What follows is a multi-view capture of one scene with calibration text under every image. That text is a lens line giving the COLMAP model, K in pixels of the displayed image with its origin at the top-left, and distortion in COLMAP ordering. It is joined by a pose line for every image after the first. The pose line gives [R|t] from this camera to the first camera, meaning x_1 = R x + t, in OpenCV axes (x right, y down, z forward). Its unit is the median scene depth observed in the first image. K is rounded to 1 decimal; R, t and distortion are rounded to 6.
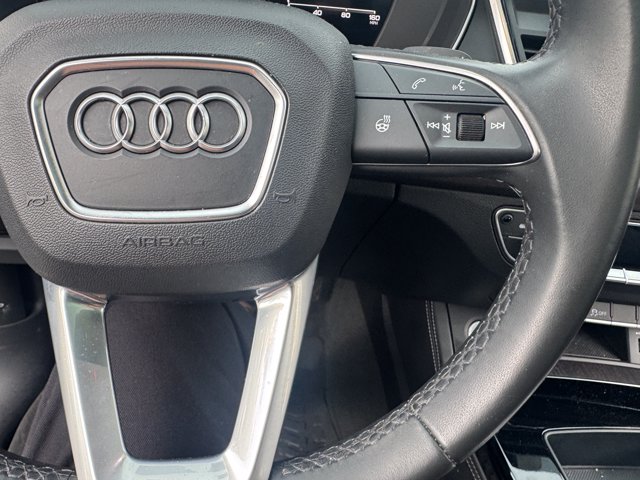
lens RADIAL K [[477.3, 0, 275.4], [0, 477.3, 239.3], [0, 0, 1]] dist [-0.007387, -0.003220]
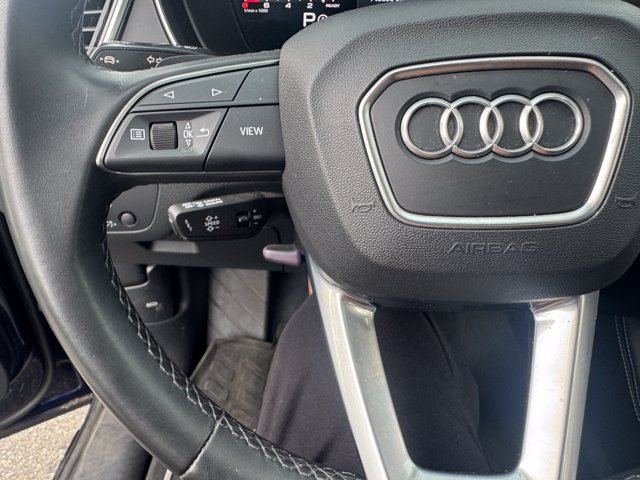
lens RADIAL K [[464.9, 0, 264.0], [0, 464.9, 241.9], [0, 0, 1]] dist [-0.001943, -0.004264]
pose [[0.982618, 0.009669, -0.185388, -0.506572], [-0.011309, 0.999906, -0.007792, 0.003702], [0.185295, 0.009753, 0.982635, -0.012853]]
